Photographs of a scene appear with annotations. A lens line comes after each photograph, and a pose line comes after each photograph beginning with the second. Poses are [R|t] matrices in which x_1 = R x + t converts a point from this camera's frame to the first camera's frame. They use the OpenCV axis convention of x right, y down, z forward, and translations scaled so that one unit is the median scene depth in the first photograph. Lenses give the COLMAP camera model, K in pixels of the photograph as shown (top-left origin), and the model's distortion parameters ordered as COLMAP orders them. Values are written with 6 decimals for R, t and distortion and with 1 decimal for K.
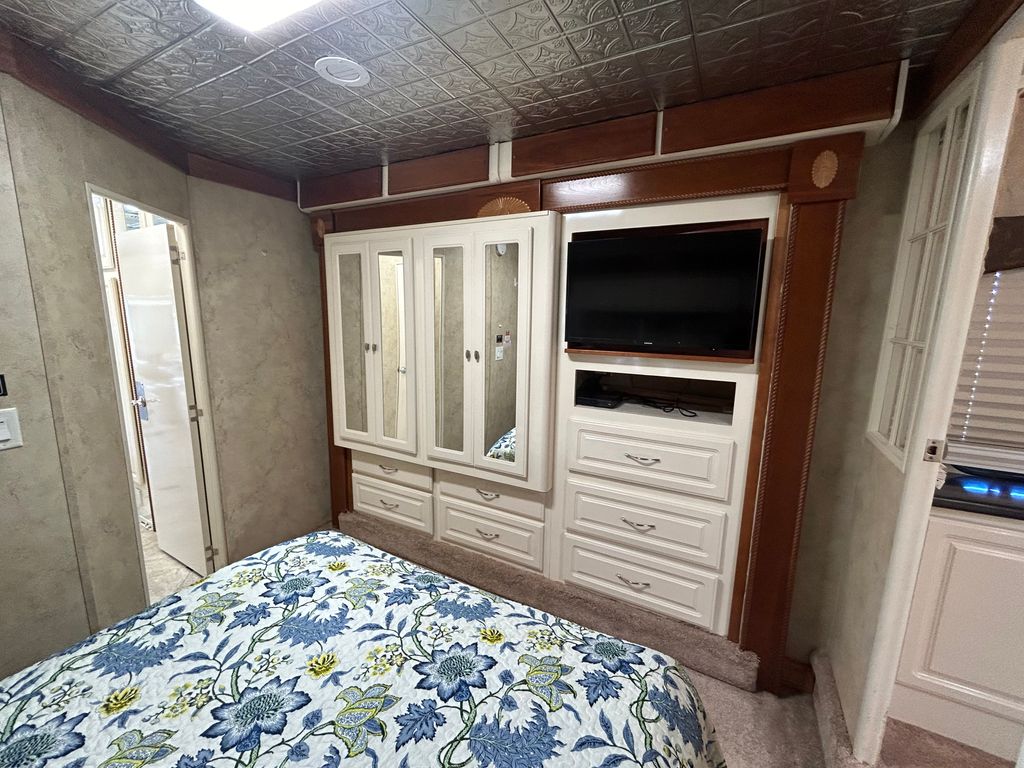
lens RADIAL K [[415.3, 0, 511.3], [0, 415.3, 382.7], [0, 0, 1]] dist [-0.000344, -0.000511]
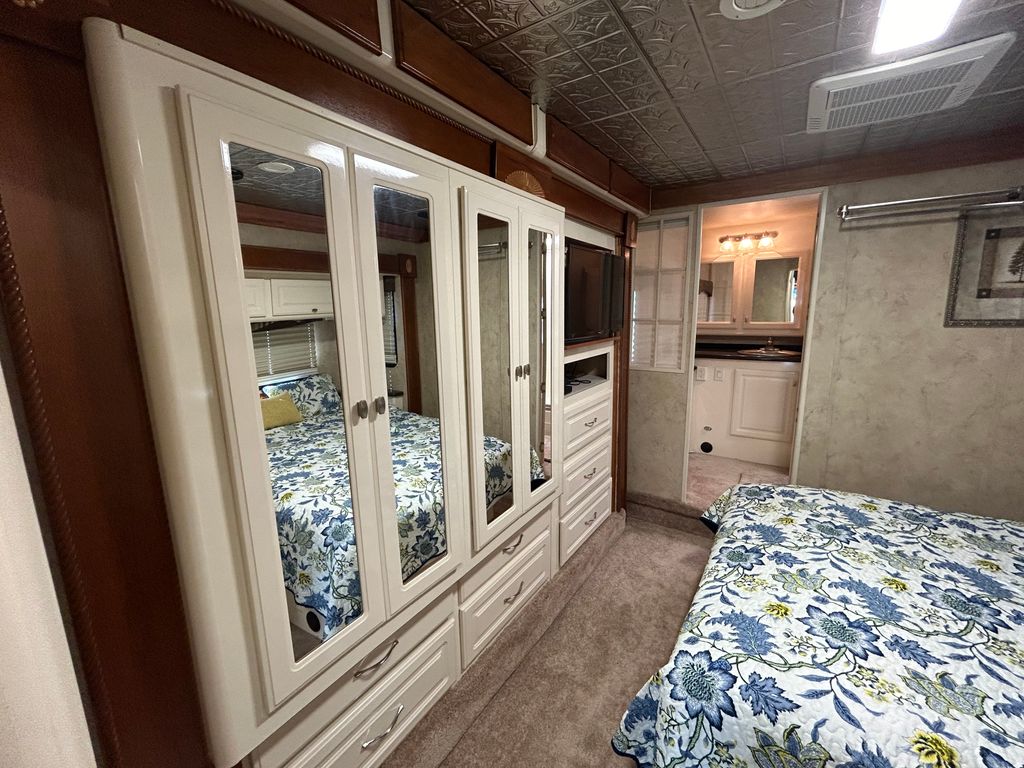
lens RADIAL K [[415.3, 0, 511.3], [0, 415.3, 382.7], [0, 0, 1]] dist [-0.000344, -0.000511]
pose [[0.102655, -0.194845, 0.975447, -1.471753], [0.183881, 0.967444, 0.173895, -0.321808], [-0.977573, 0.161515, 0.135141, 1.620737]]
